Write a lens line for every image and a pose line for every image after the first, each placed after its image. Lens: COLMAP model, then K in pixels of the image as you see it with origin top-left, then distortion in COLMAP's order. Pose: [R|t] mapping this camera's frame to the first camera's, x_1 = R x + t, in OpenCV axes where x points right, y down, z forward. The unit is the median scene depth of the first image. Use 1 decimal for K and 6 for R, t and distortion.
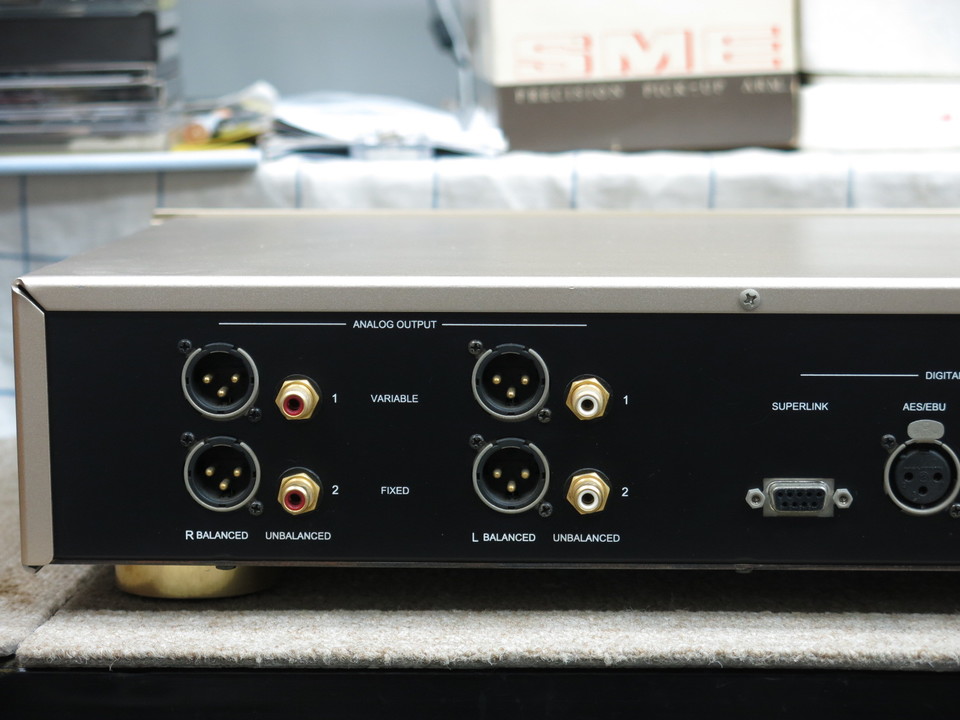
lens RADIAL K [[2695.8, 0, 480.1], [0, 2695.8, 268.2], [0, 0, 1]] dist [0.084712, -1.002014]
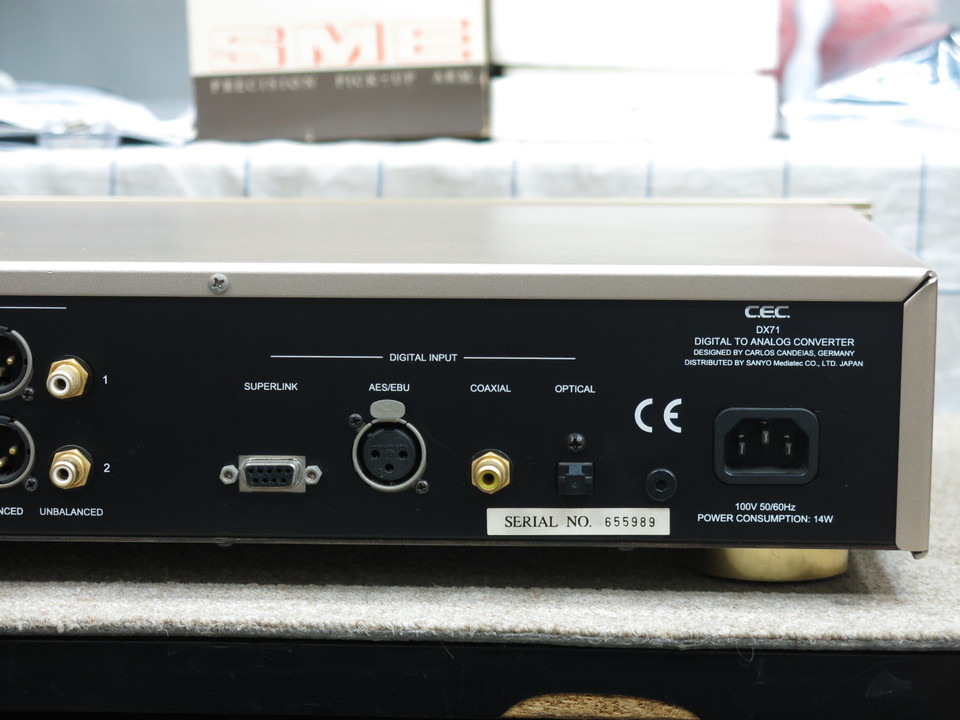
lens RADIAL K [[2632.3, 0, 480.0], [0, 2632.3, 360.0], [0, 0, 1]] dist [0.134015, -1.546048]
pose [[0.999633, 0.004792, -0.026676, 0.223784], [-0.003739, 0.999217, 0.039379, 0.000658], [0.026844, -0.039264, 0.998868, -0.011582]]
